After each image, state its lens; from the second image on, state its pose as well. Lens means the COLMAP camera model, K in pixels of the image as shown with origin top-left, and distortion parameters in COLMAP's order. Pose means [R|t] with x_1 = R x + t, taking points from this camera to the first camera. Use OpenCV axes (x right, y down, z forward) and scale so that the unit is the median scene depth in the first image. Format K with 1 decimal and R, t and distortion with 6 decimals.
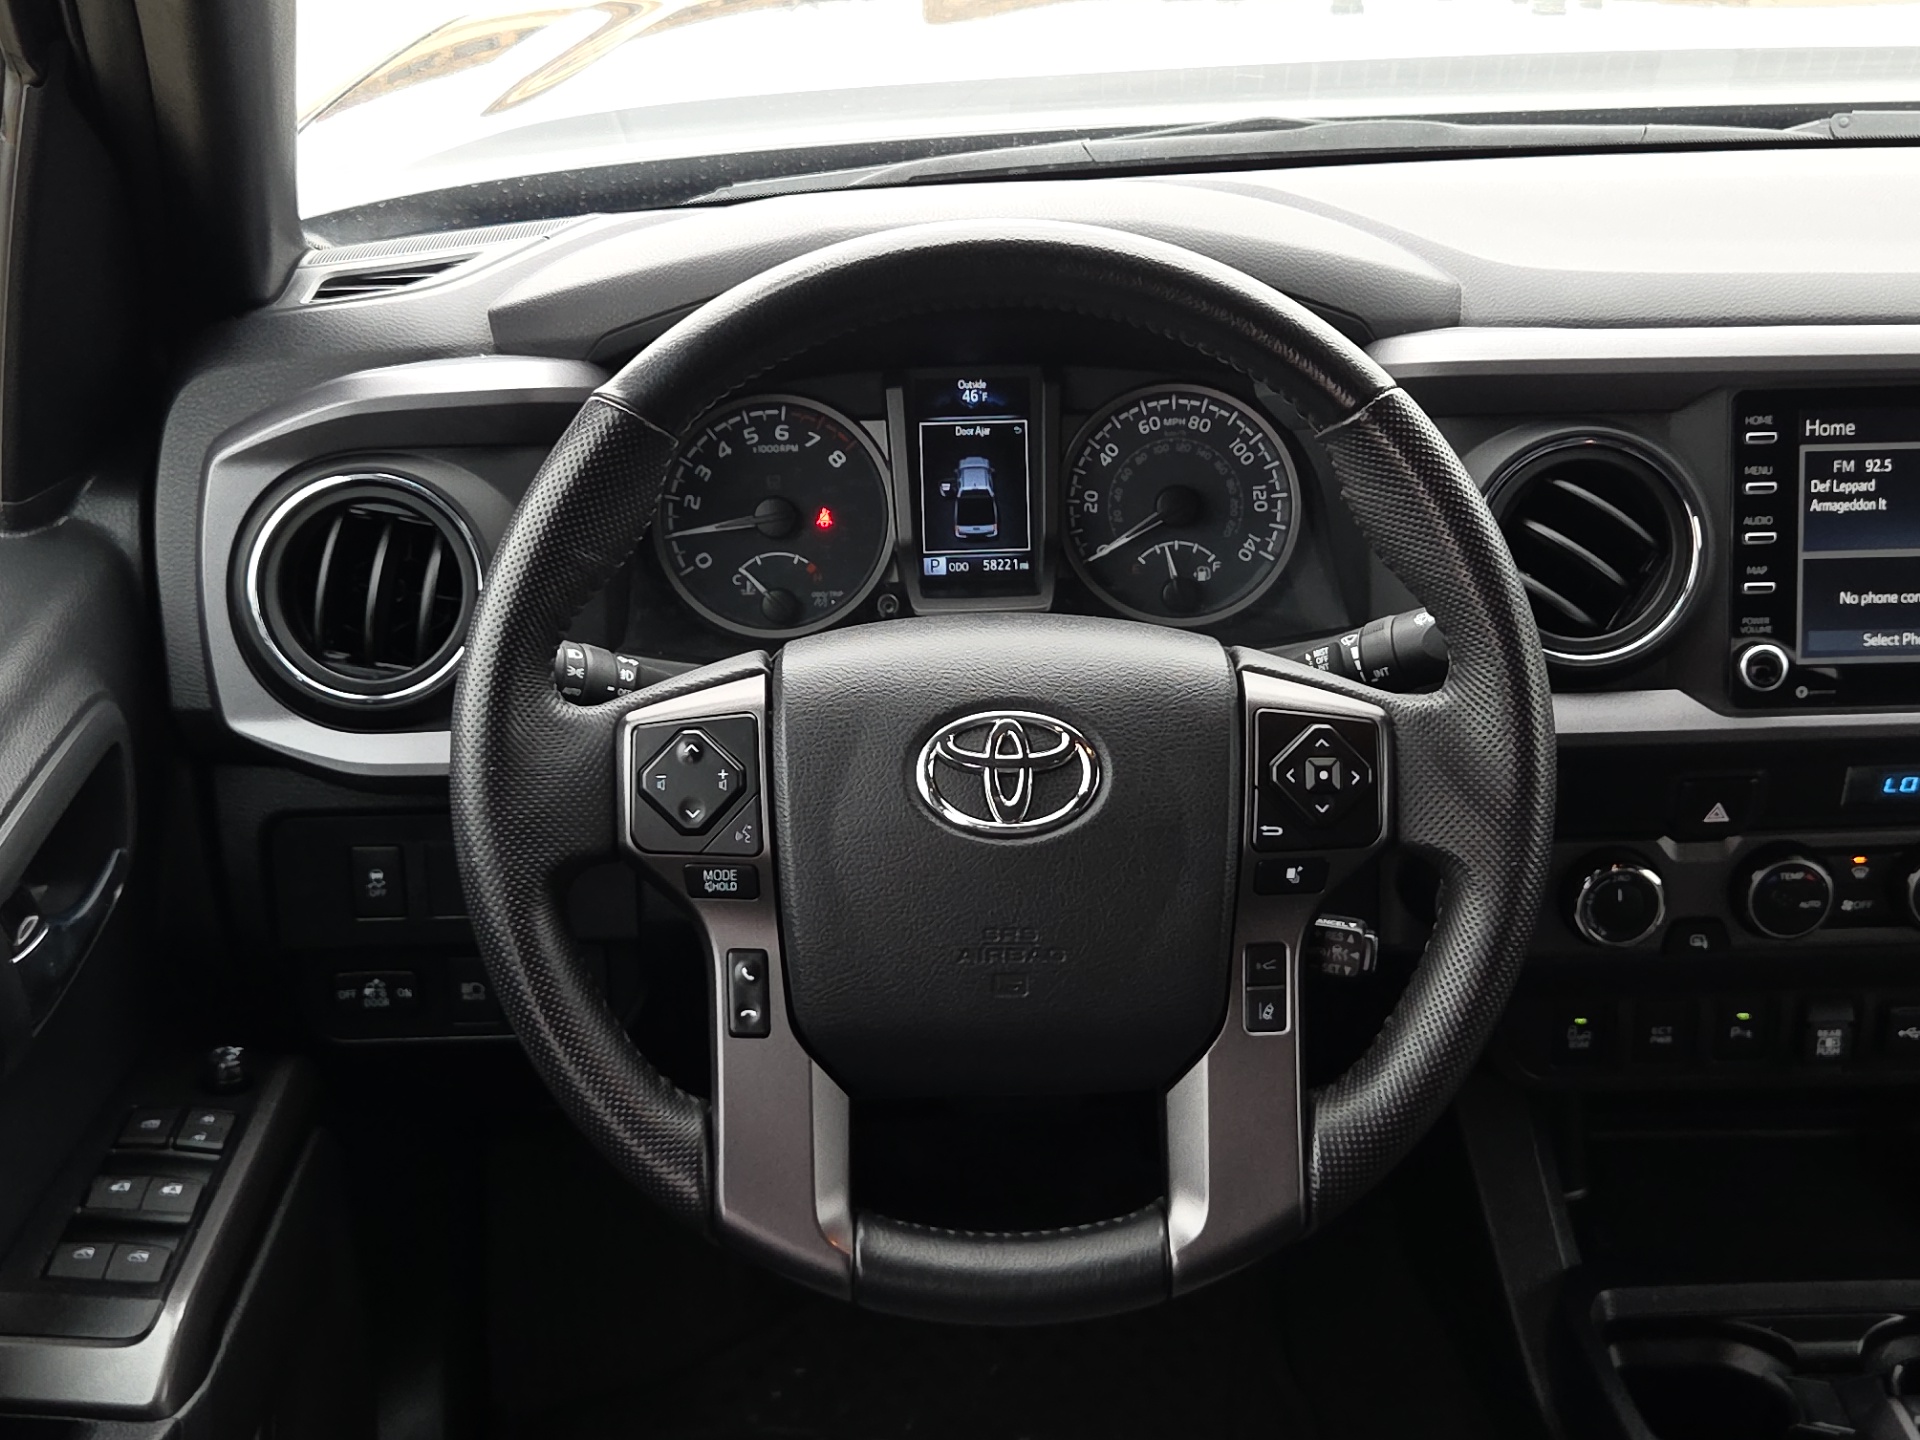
lens RADIAL K [[2588.5, 0, 929.4], [0, 2588.5, 693.4], [0, 0, 1]] dist [0.061856, 0.000000]
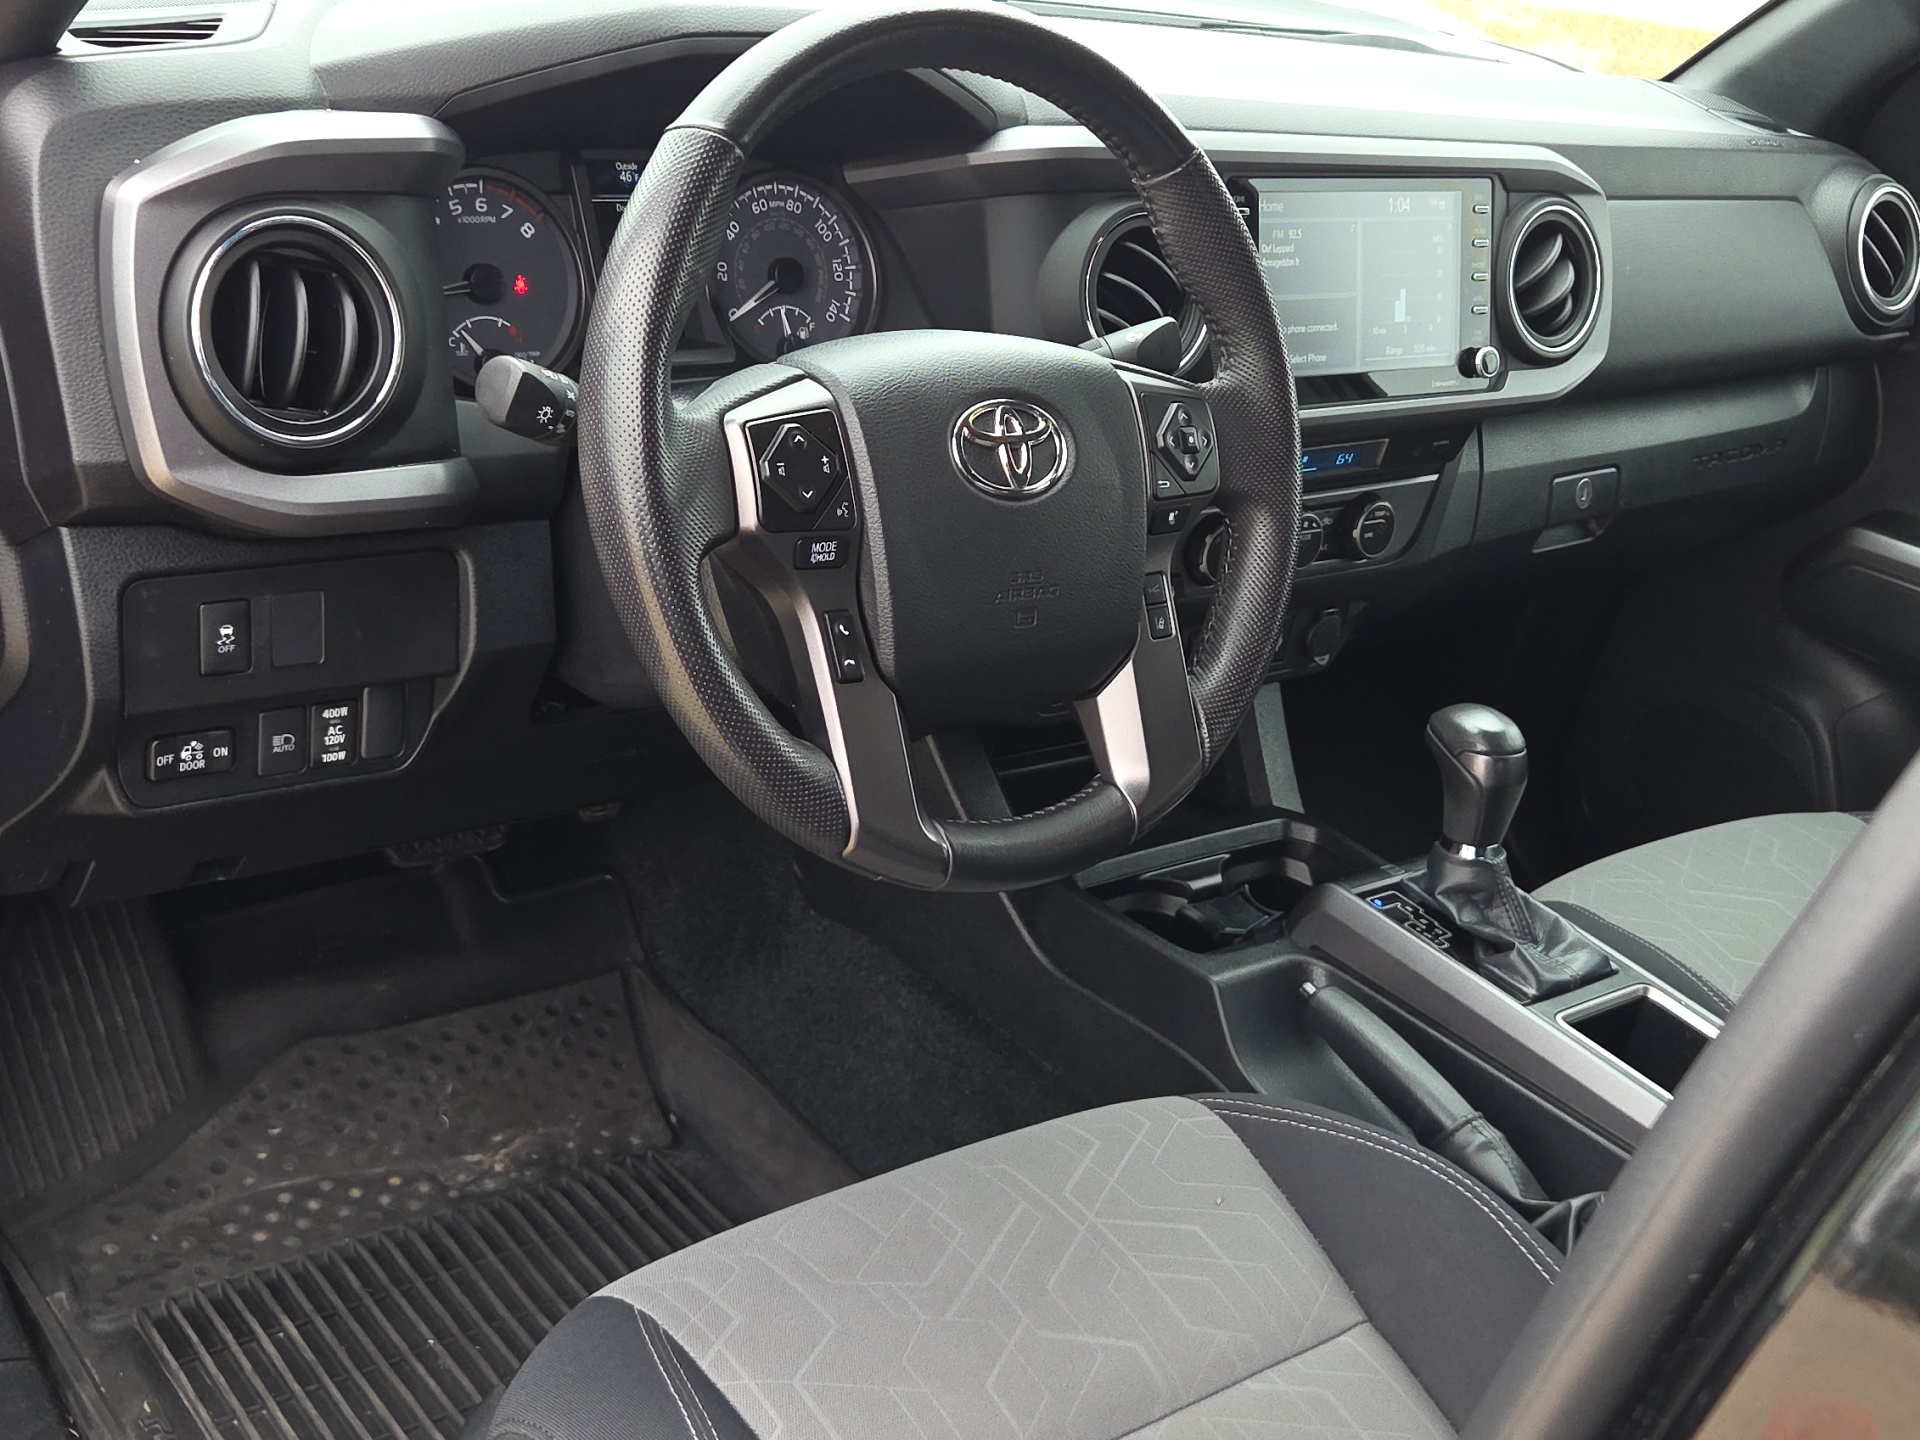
lens RADIAL K [[2312.9, 0, 954.6], [0, 2312.9, 718.4], [0, 0, 1]] dist [0.054790, 0.000000]
pose [[0.783988, -0.114007, 0.610217, -0.524441], [0.082291, 0.993403, 0.079873, 0.052500], [-0.615298, -0.012404, 0.788197, 0.103898]]
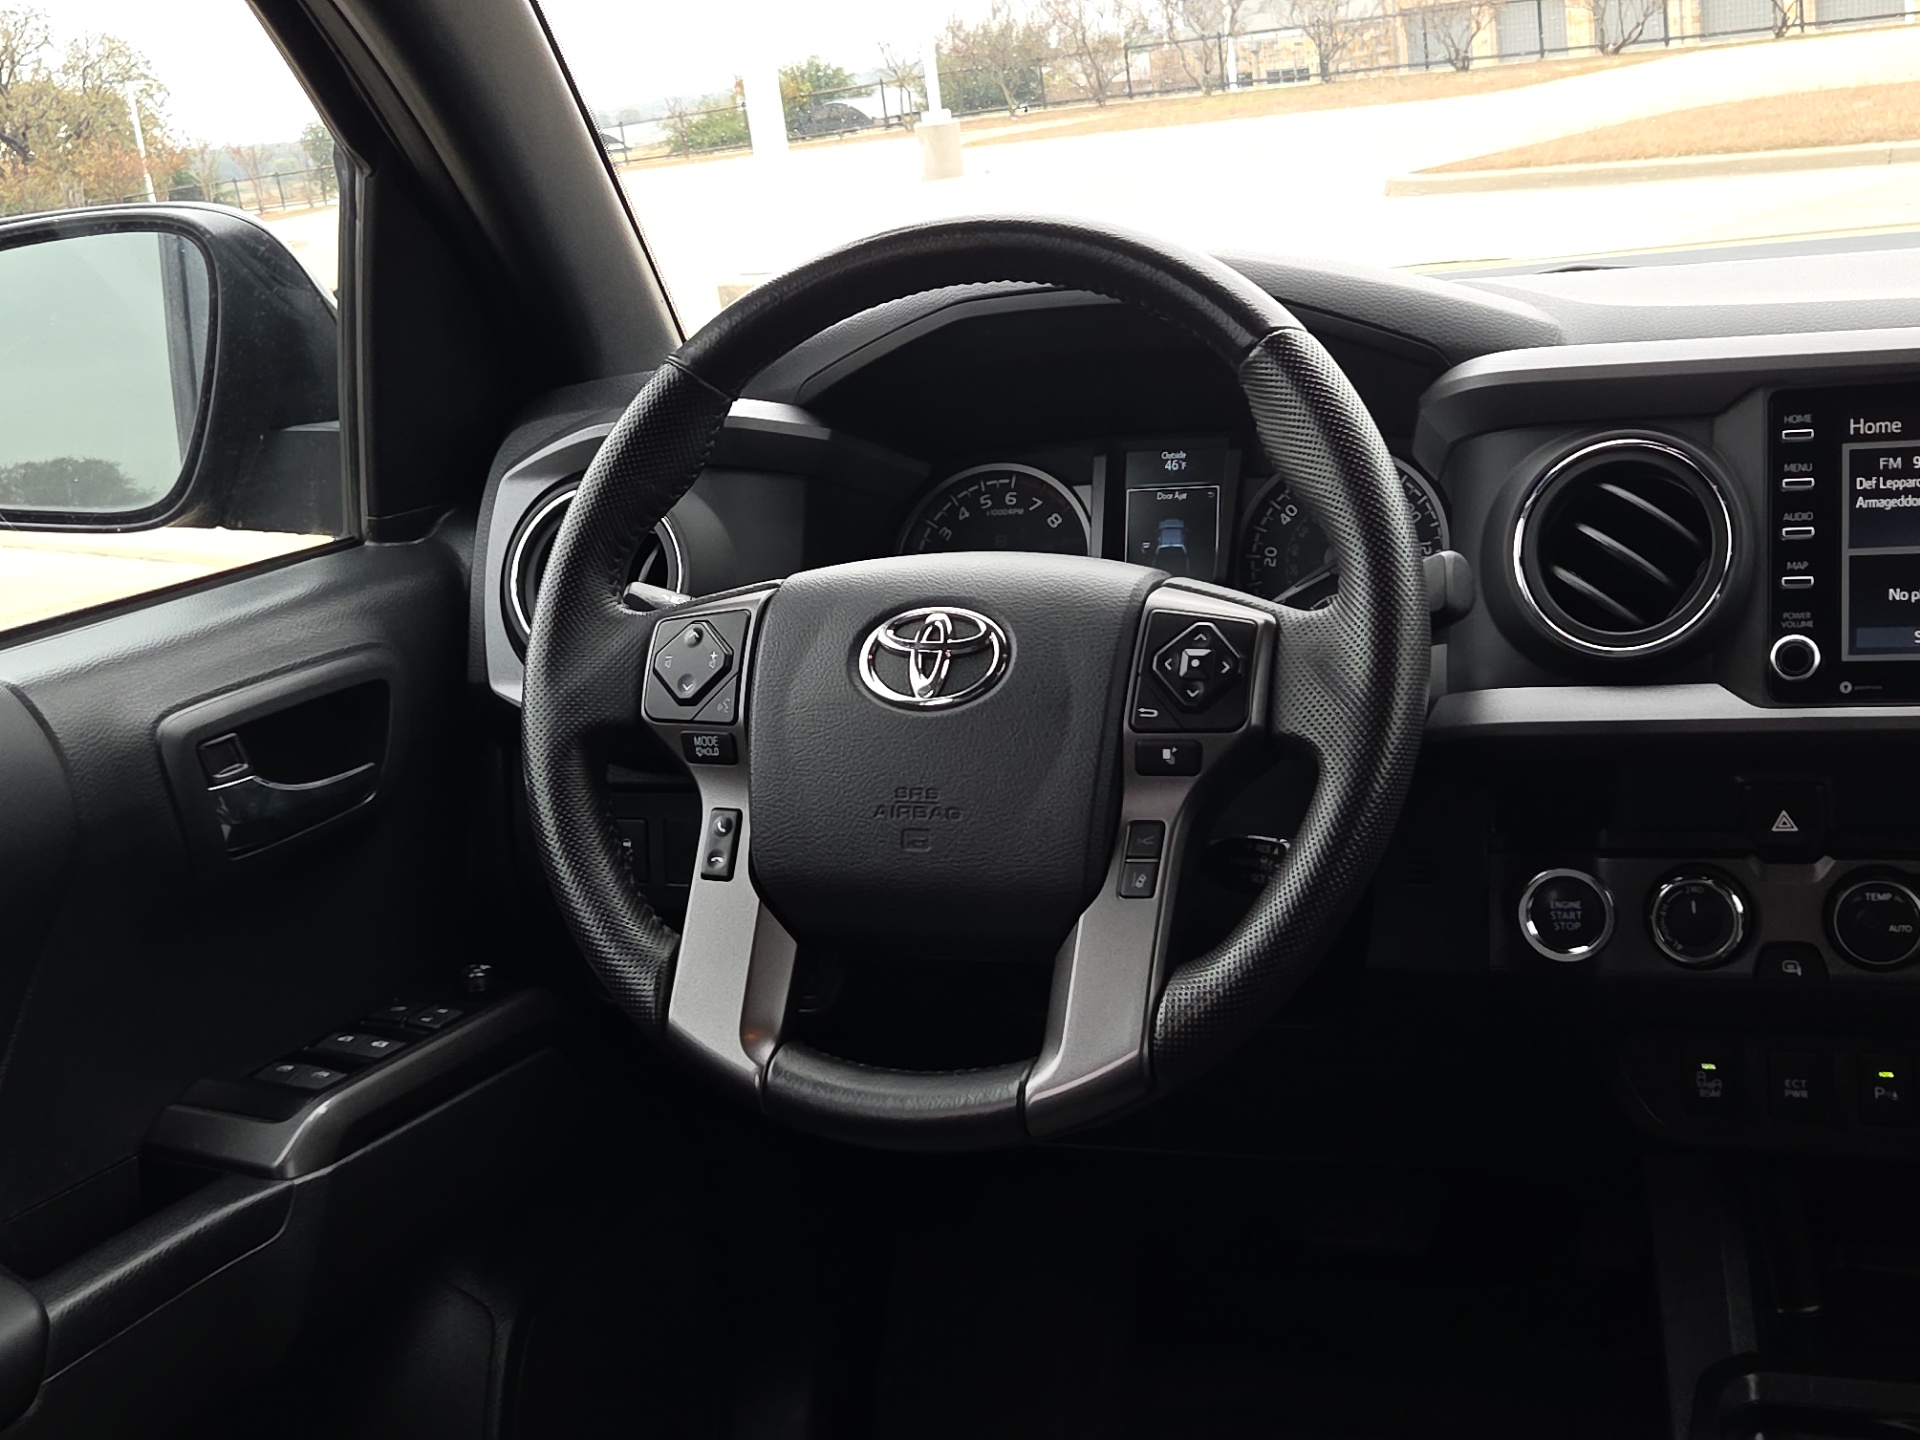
lens RADIAL K [[2588.5, 0, 963.1], [0, 2588.5, 702.1], [0, 0, 1]] dist [0.061856, 0.000000]
pose [[0.916159, 0.017212, -0.400445, 0.384677], [-0.096118, 0.979360, -0.177808, 0.193483], [0.389120, 0.201391, 0.898904, -0.018030]]
